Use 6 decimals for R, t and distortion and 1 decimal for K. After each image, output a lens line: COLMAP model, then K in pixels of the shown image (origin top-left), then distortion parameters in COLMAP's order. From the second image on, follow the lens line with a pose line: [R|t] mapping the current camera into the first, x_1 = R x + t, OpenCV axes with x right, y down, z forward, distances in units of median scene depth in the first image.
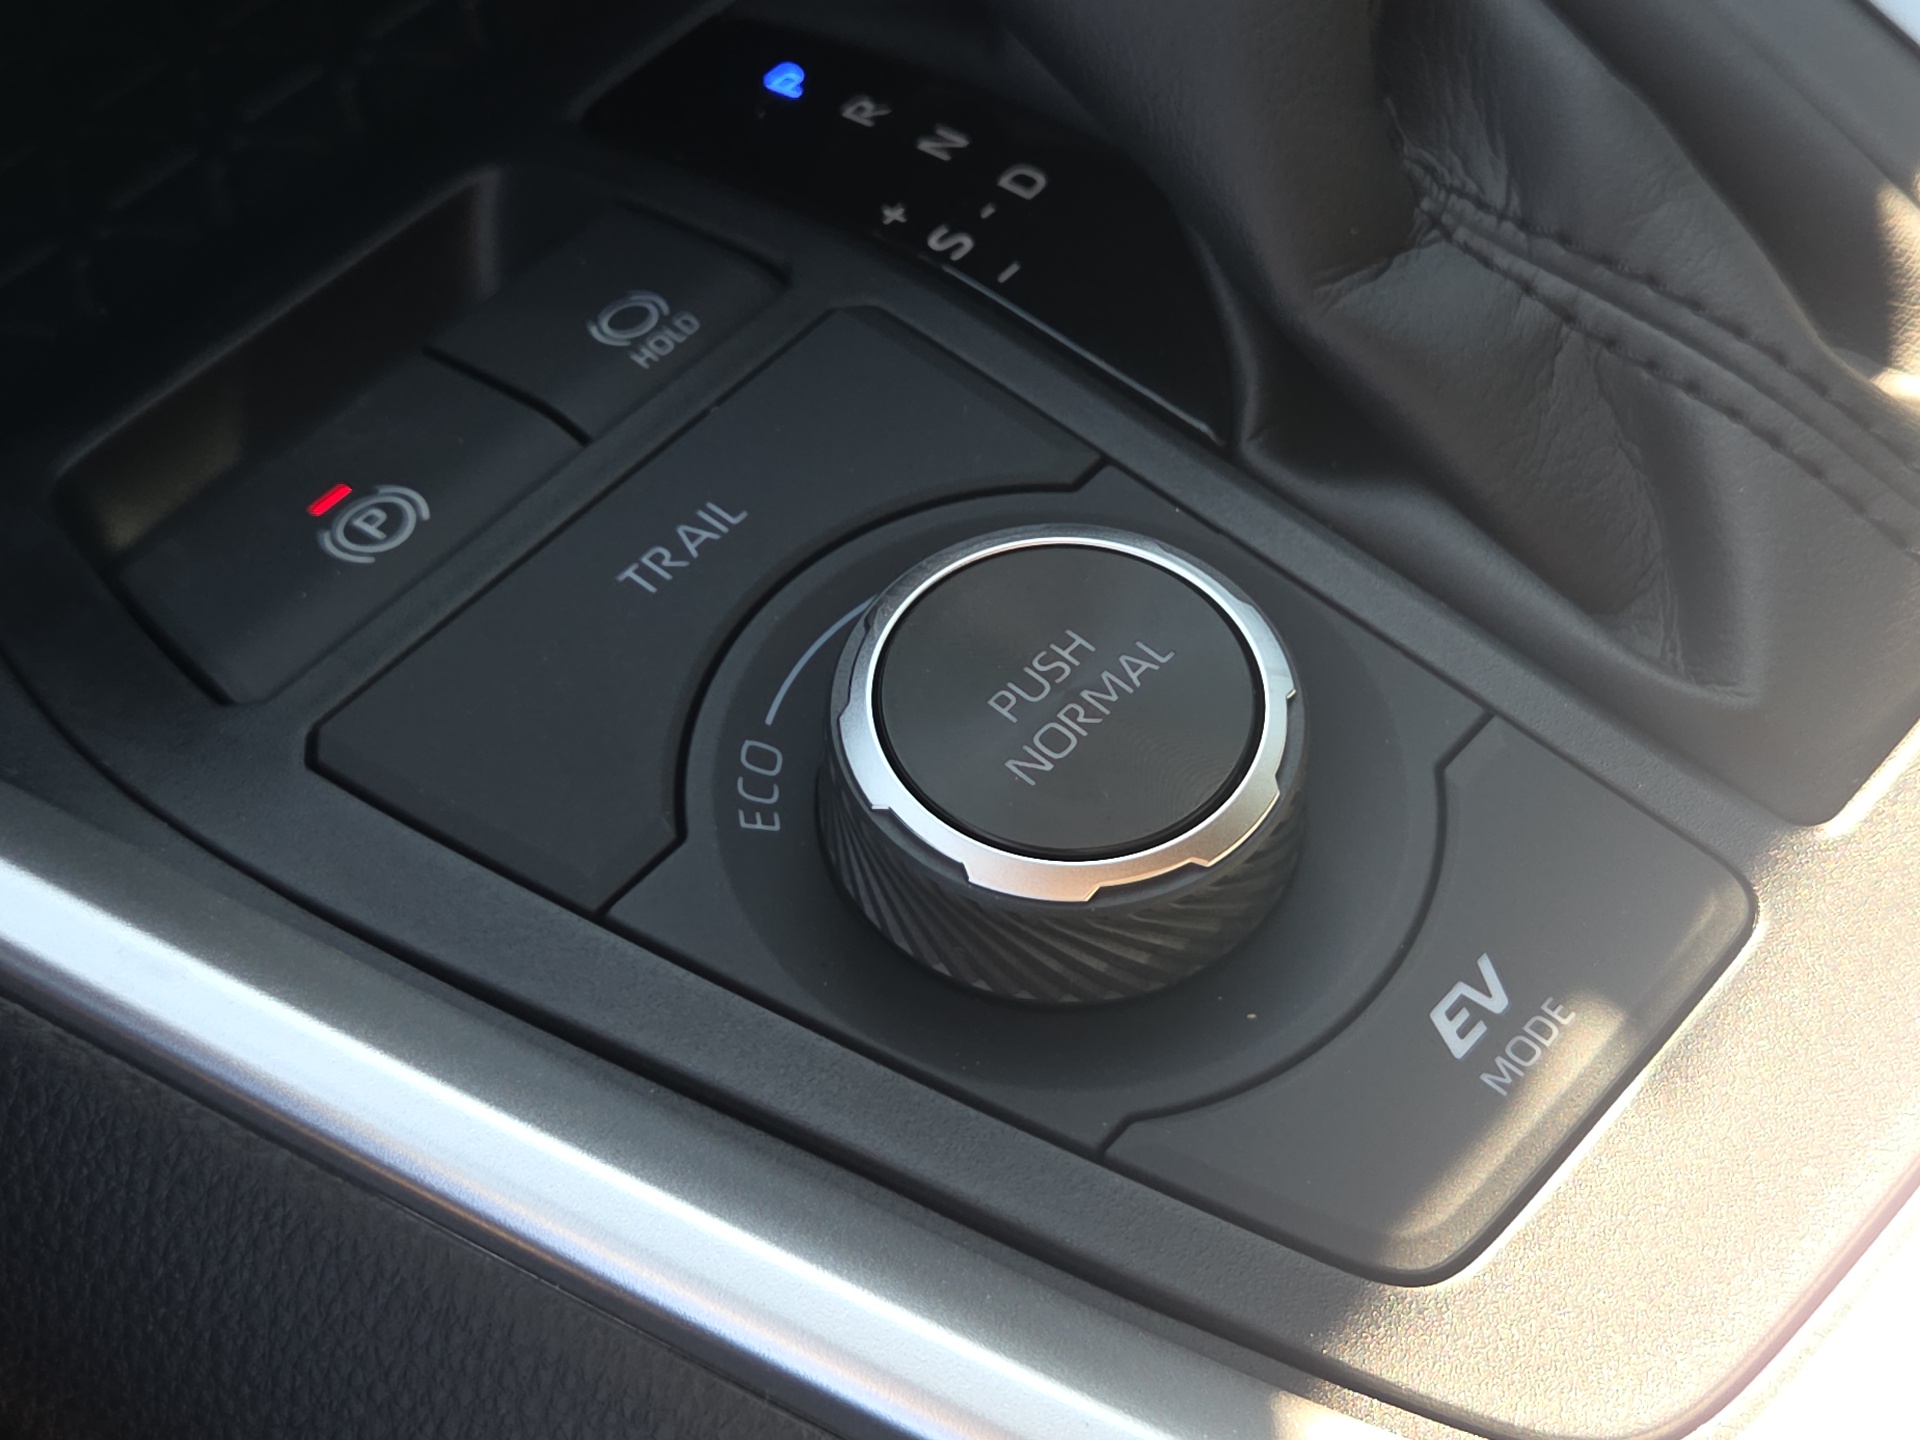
lens RADIAL K [[2887.1, 0, 971.5], [0, 2887.1, 714.6], [0, 0, 1]] dist [0.071161, 0.000000]
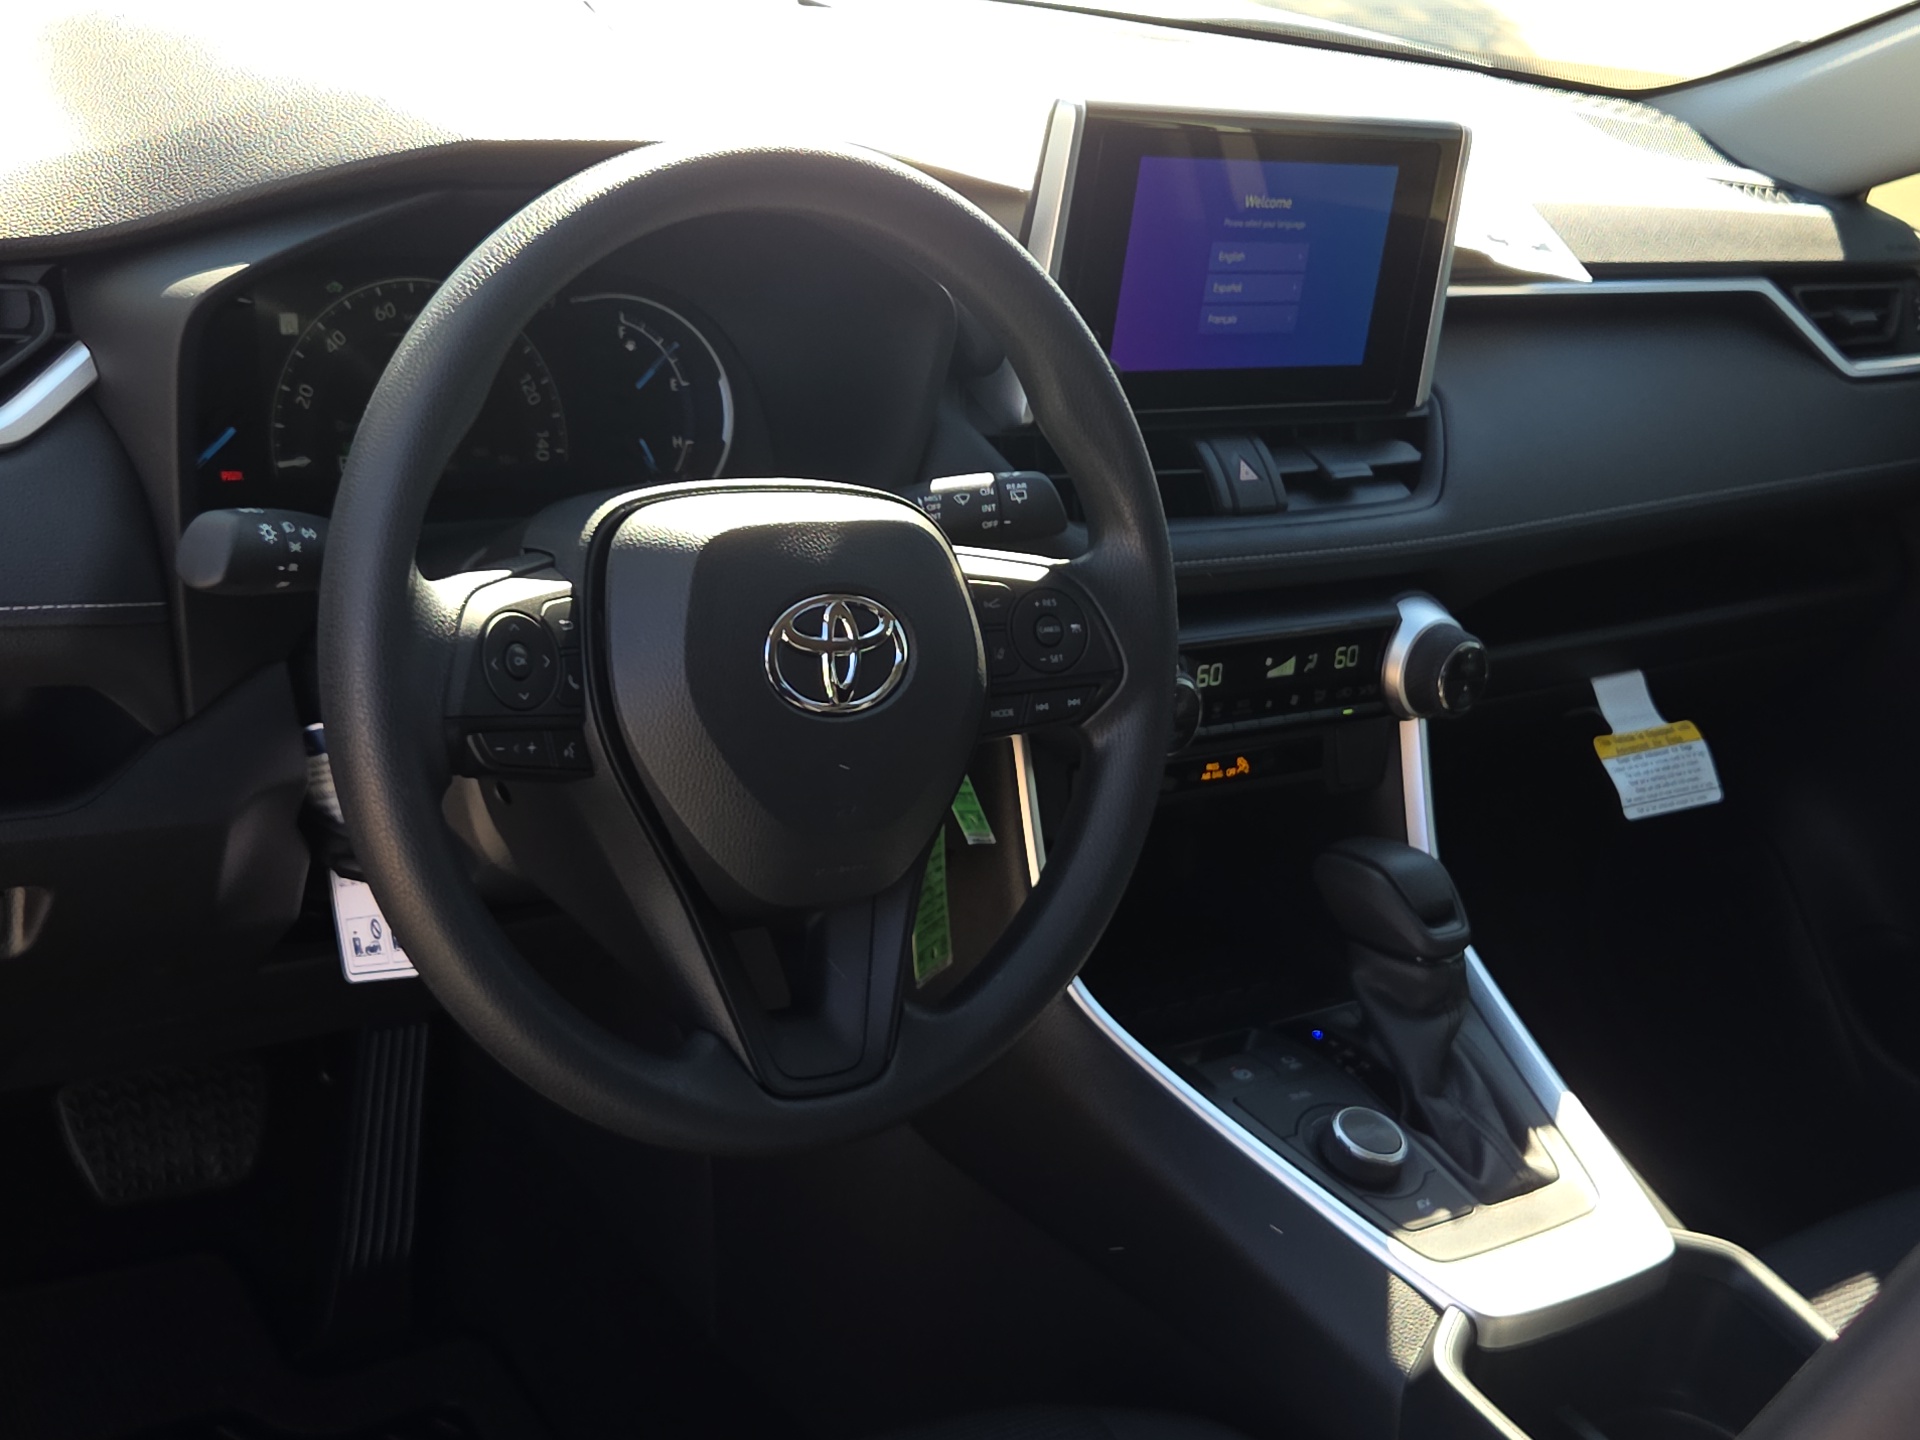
lens RADIAL K [[2716.5, 0, 950.6], [0, 2716.5, 700.3], [0, 0, 1]] dist [0.109812, 0.000000]
pose [[0.937520, 0.344510, -0.048665, -0.694613], [-0.331690, 0.842739, -0.423997, 1.643261], [-0.105059, 0.413648, 0.904355, -3.723479]]
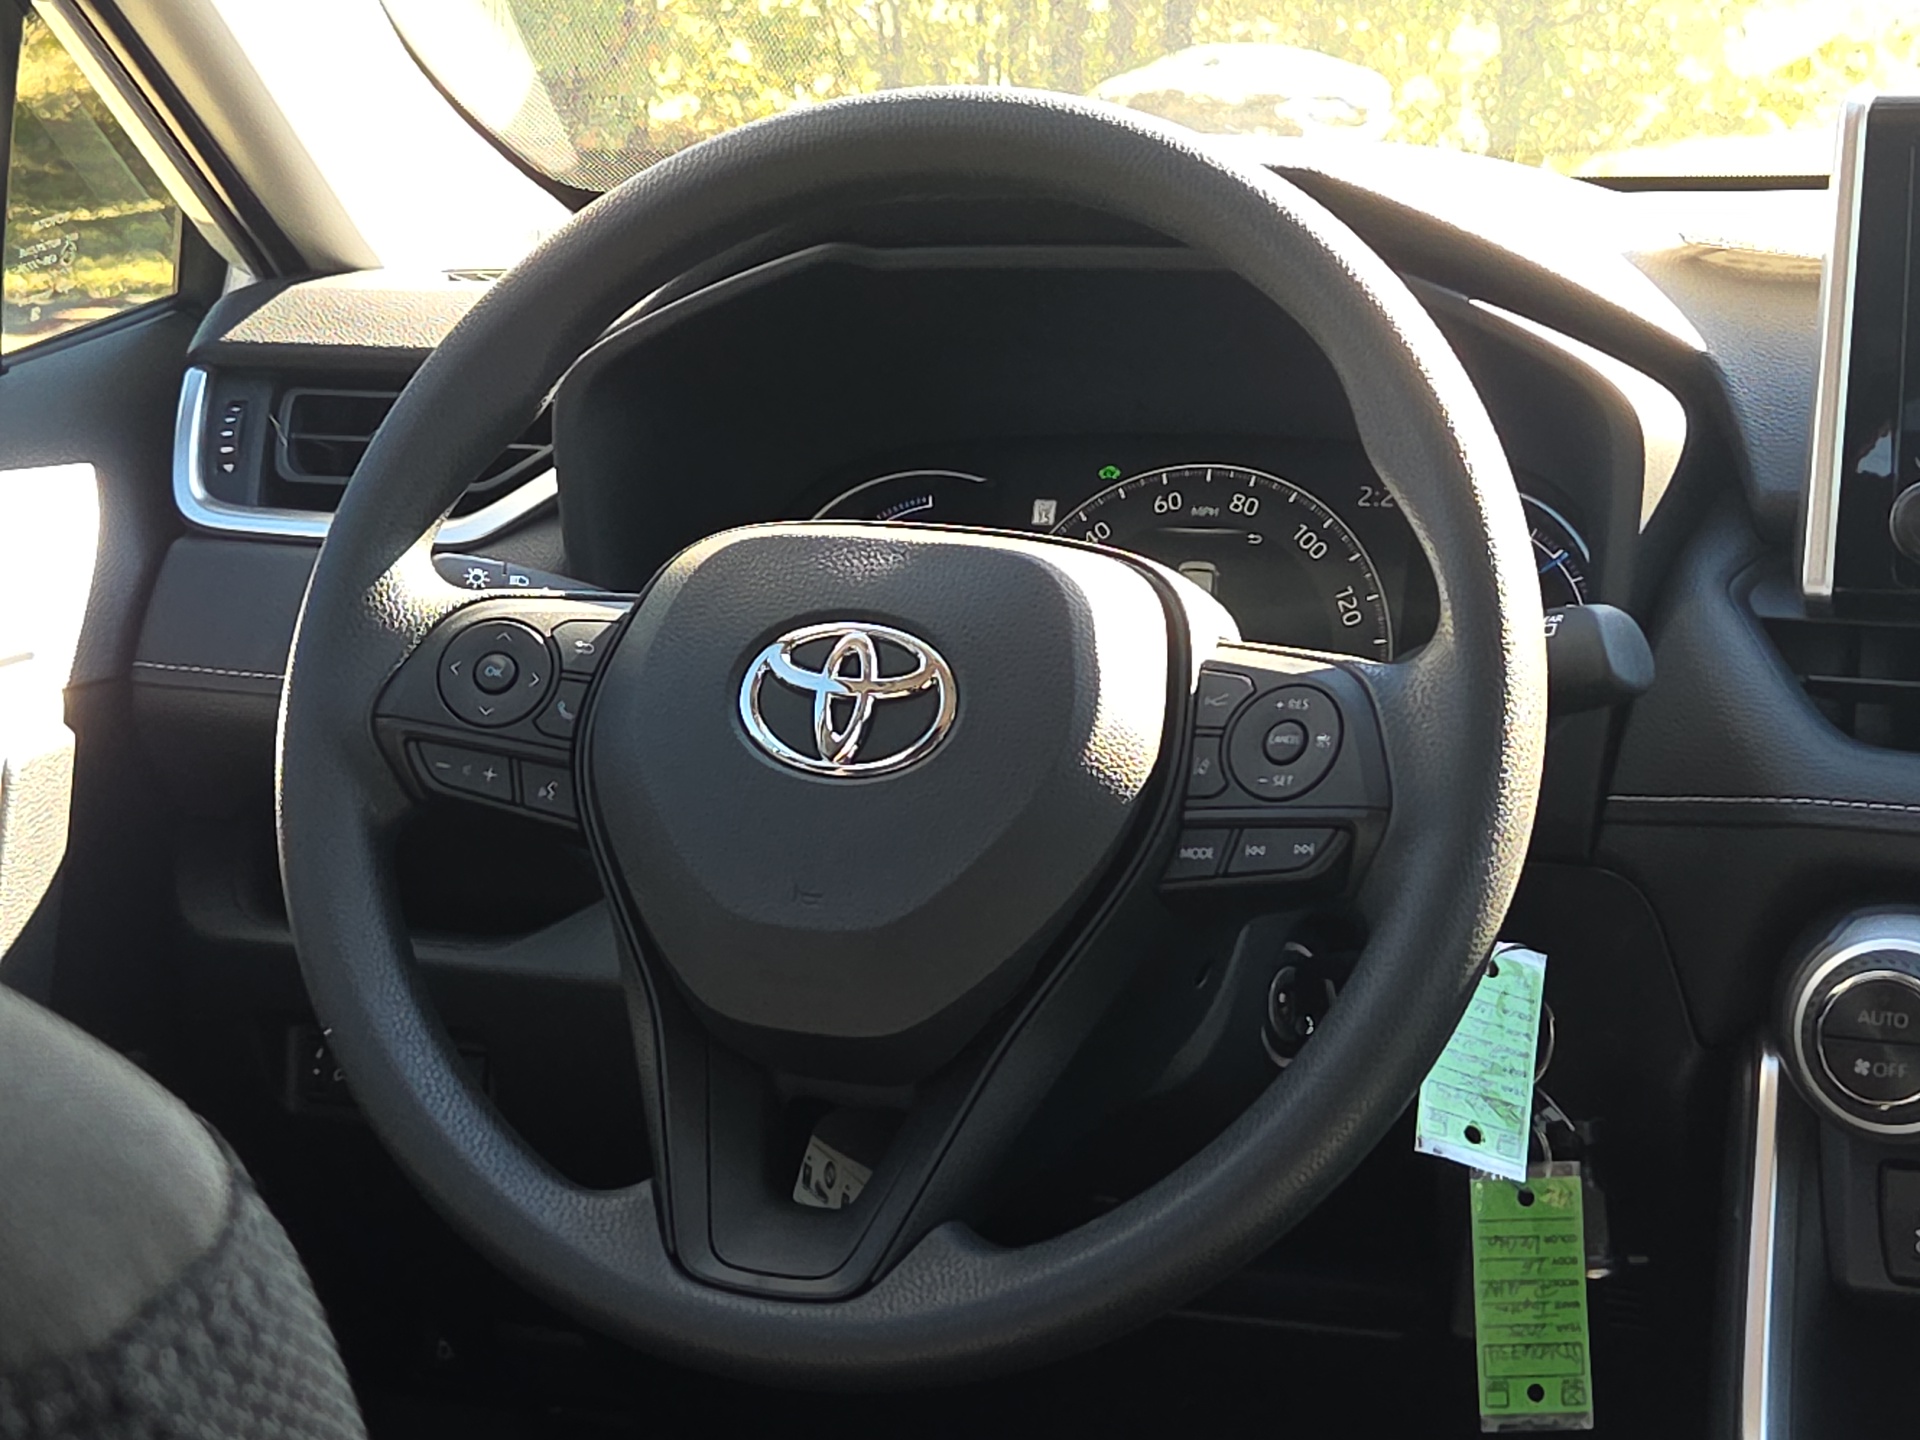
lens RADIAL K [[3918.0, 0, 965.8], [0, 3918.0, 688.7], [0, 0, 1]] dist [0.127812, 0.000000]
pose [[0.363800, 0.251675, -0.896833, 2.728728], [-0.712554, 0.695301, -0.093927, 0.315159], [0.599930, 0.673213, 0.432283, -2.010281]]
